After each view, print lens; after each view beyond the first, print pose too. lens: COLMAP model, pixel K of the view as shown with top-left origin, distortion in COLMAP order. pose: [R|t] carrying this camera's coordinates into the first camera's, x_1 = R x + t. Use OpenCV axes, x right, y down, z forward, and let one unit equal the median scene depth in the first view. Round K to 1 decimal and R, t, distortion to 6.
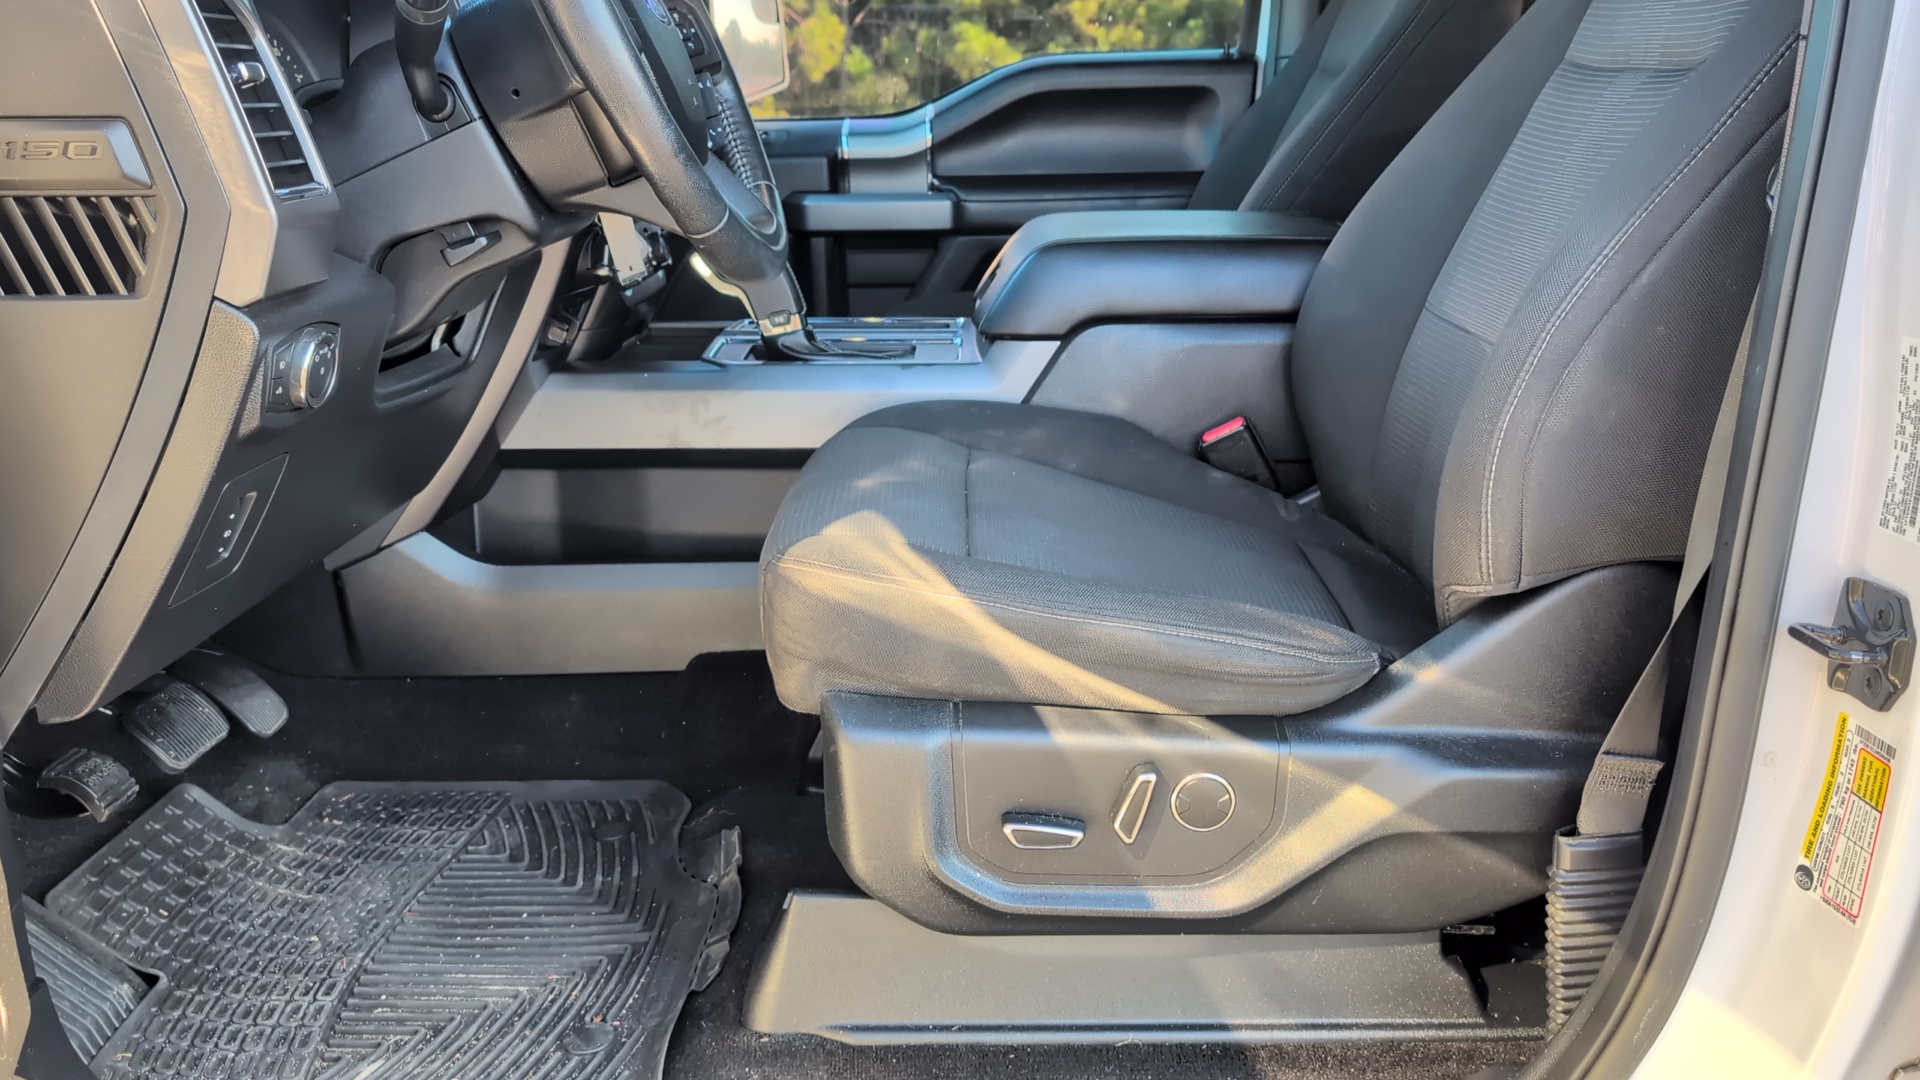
lens RADIAL K [[1624.2, 0, 961.7], [0, 1624.2, 534.9], [0, 0, 1]] dist [0.030393, -0.033006]
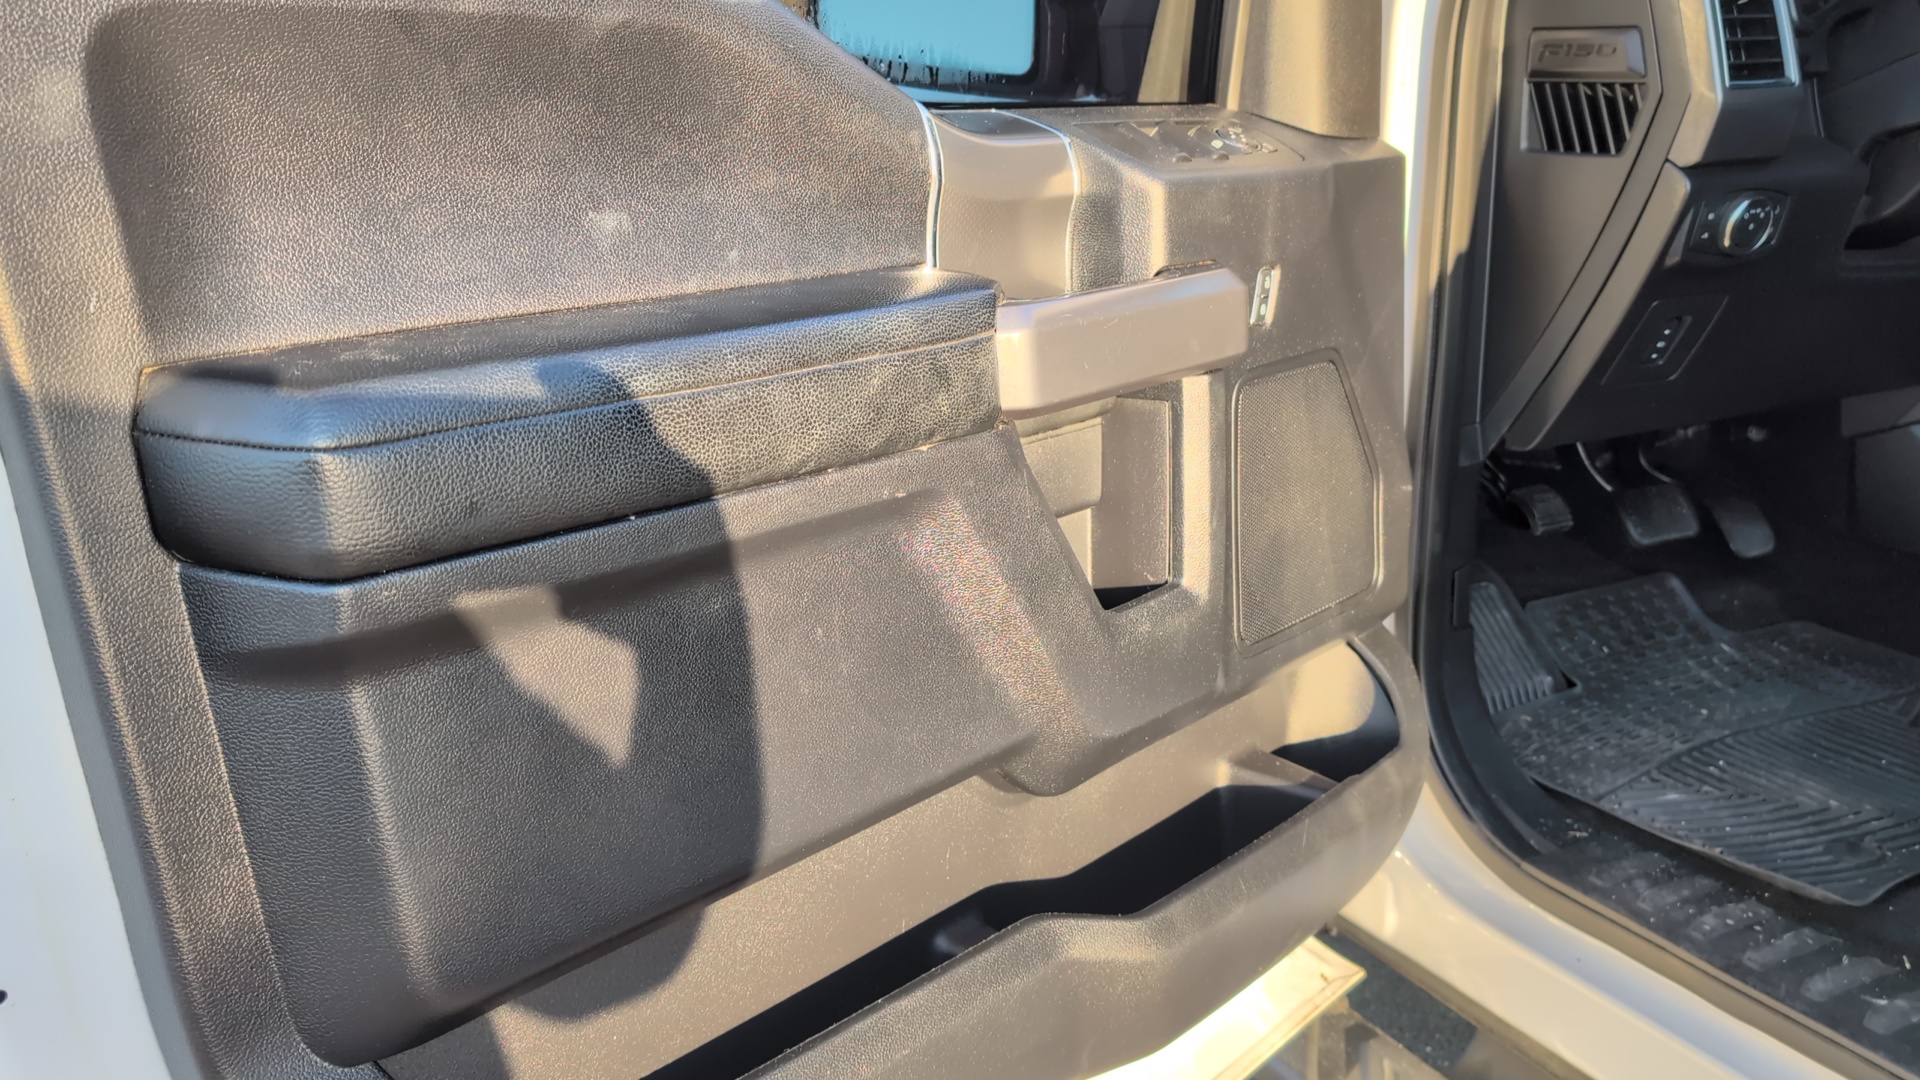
lens RADIAL K [[1624.2, 0, 960.7], [0, 1624.2, 542.2], [0, 0, 1]] dist [0.030393, -0.033006]
pose [[0.481085, 0.249393, -0.840452, 0.368017], [-0.216984, 0.962728, 0.161472, 0.053500], [0.849397, 0.104683, 0.517268, -0.134118]]
